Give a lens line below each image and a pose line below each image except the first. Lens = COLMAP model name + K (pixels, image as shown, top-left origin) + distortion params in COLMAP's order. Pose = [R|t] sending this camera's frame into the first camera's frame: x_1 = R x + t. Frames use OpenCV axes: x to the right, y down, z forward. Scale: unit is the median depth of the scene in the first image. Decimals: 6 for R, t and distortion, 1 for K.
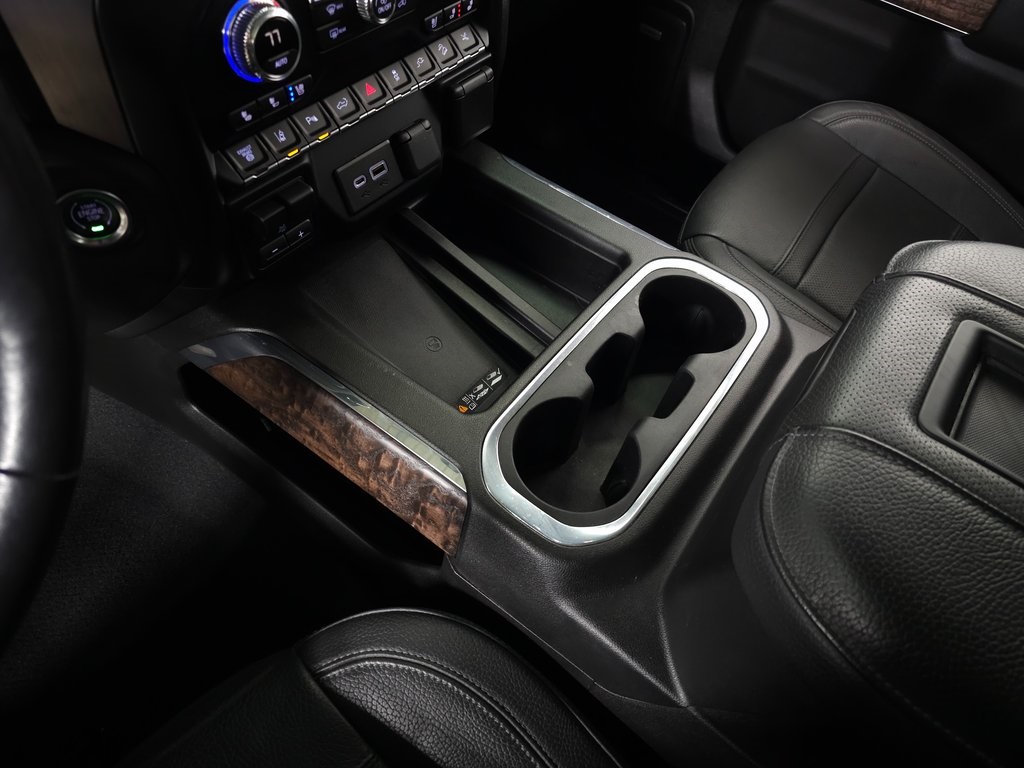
lens RADIAL K [[705.6, 0, 521.6], [0, 705.6, 386.0], [0, 0, 1]] dist [0.013294, -0.010491]
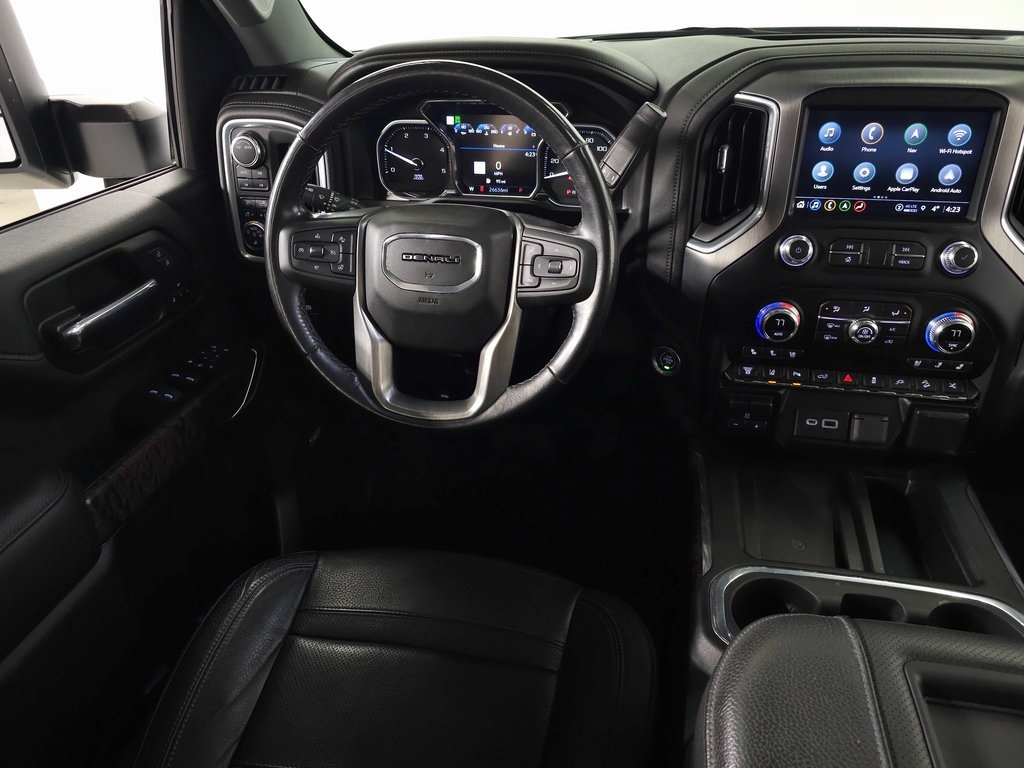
lens RADIAL K [[693.1, 0, 516.3], [0, 693.1, 382.8], [0, 0, 1]] dist [0.044658, -0.045517]
pose [[0.403805, 0.358458, -0.841695, 0.854211], [-0.681372, 0.731778, -0.015242, 0.131435], [0.610470, 0.579662, 0.539739, -0.325266]]
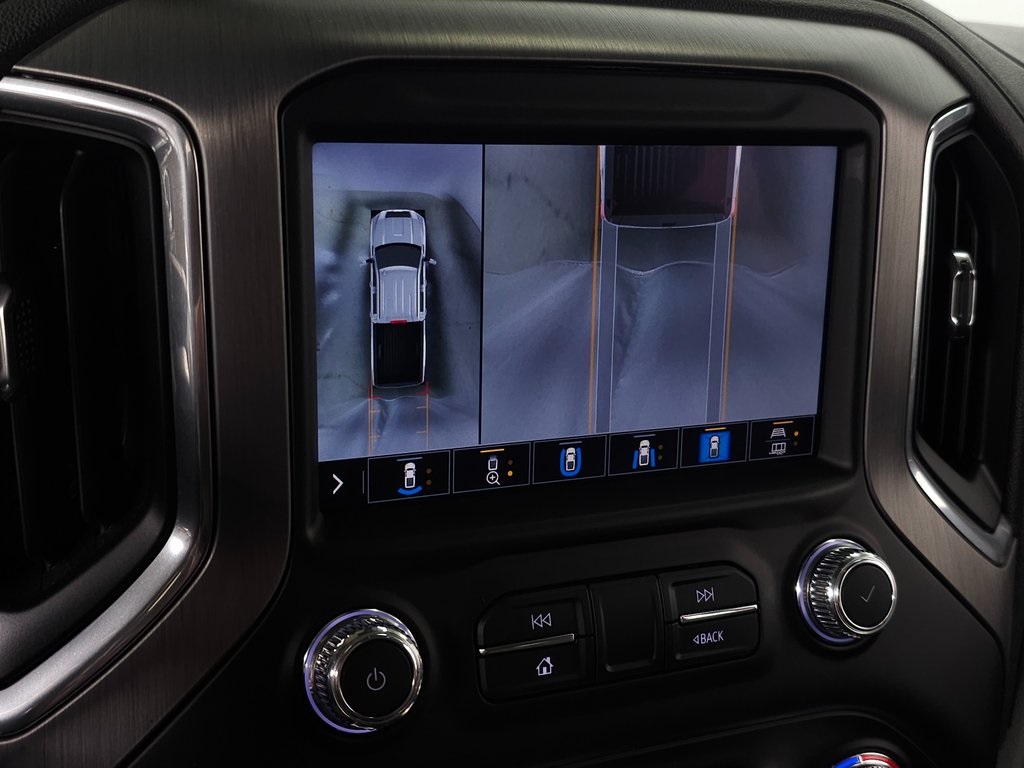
lens RADIAL K [[1184.5, 0, 516.3], [0, 1184.5, 374.0], [0, 0, 1]] dist [0.041269, 0.000000]
pose [[0.855611, 0.113025, -0.505128, 0.082788], [-0.391146, 0.780334, -0.487938, -0.370538], [0.339019, 0.615064, 0.711872, 0.177963]]
